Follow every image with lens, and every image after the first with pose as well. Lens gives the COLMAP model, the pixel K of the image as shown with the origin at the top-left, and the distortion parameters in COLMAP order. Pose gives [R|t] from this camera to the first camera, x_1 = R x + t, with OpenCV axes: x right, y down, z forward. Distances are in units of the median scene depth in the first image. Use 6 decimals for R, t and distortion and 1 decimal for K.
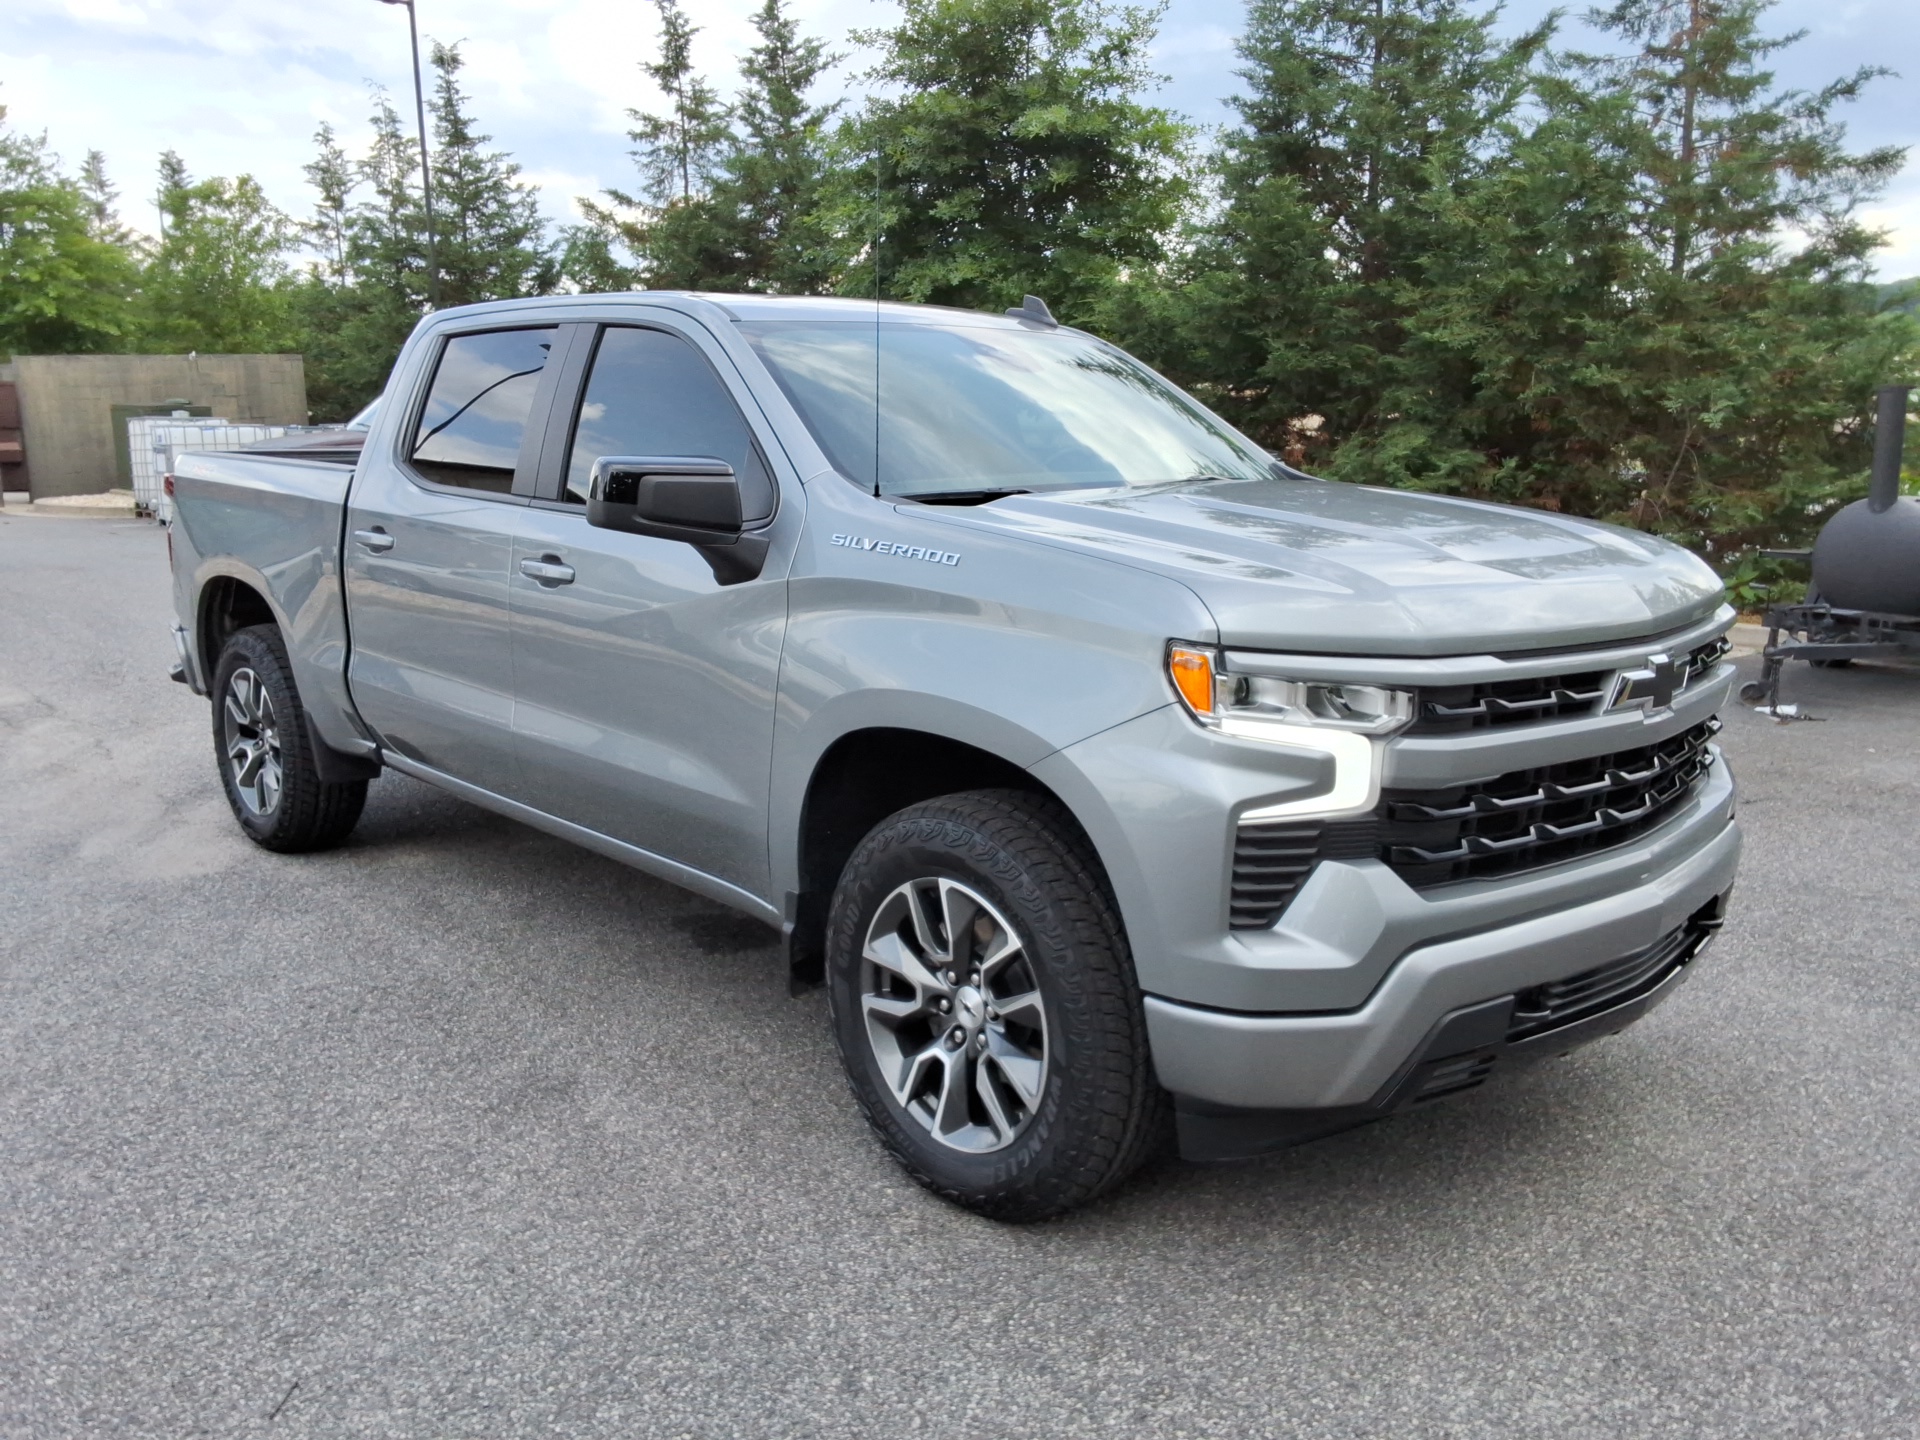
lens RADIAL K [[1551.4, 0, 1000.6], [0, 1551.4, 713.1], [0, 0, 1]] dist [0.109028, -0.175500]
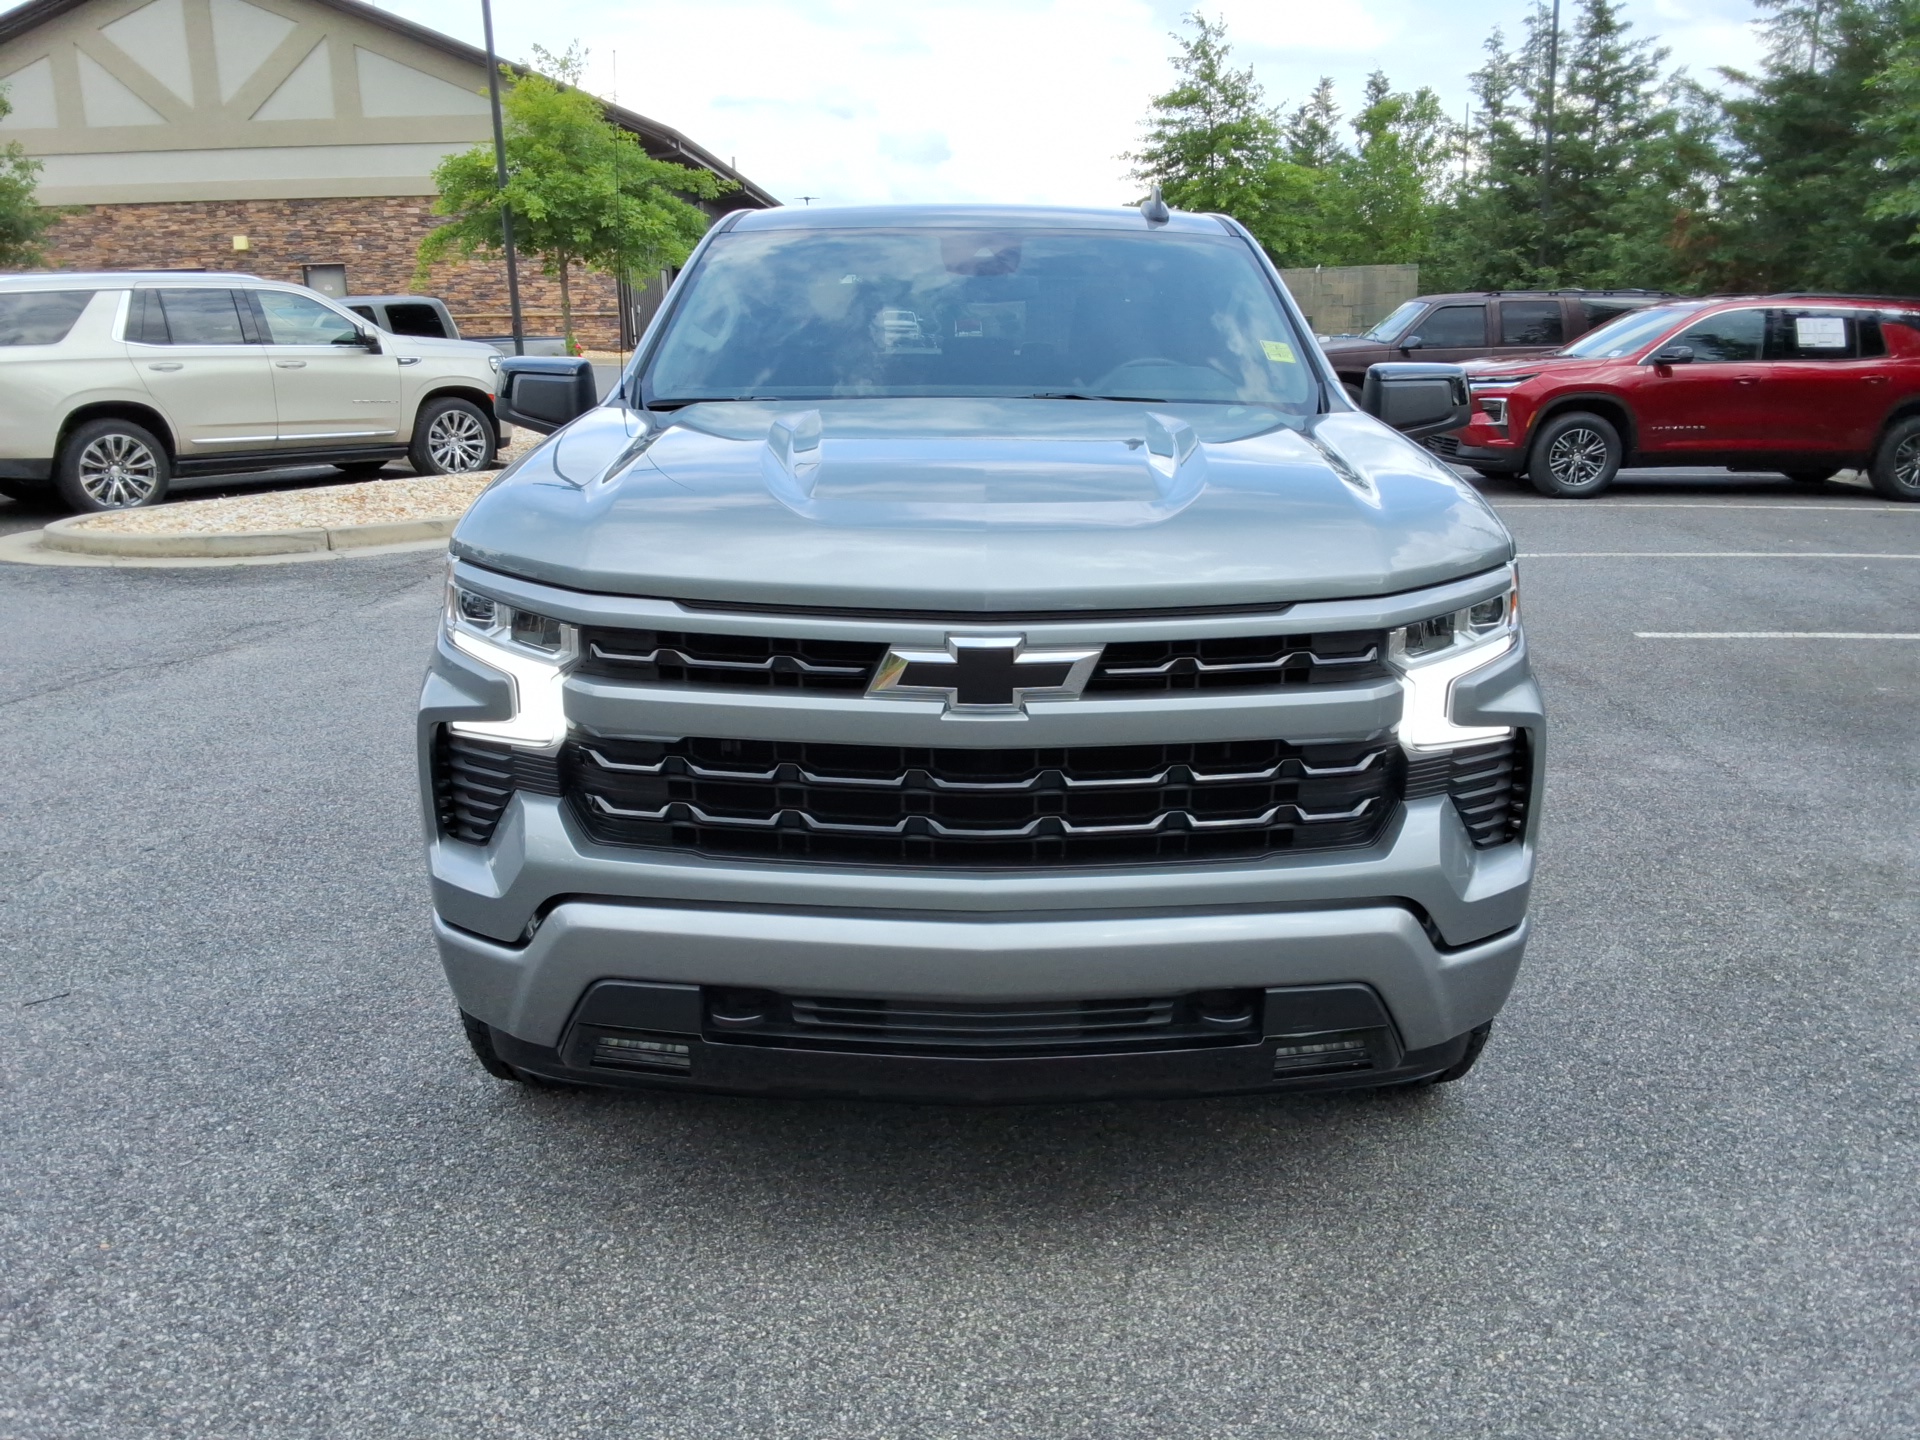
lens RADIAL K [[1551.4, 0, 962.4], [0, 1551.4, 701.9], [0, 0, 1]] dist [0.109028, -0.175500]
pose [[0.717847, 0.163180, -0.676807, 0.090967], [-0.128710, 0.986492, 0.101331, -0.007983], [0.684199, 0.014372, 0.729154, 0.041384]]
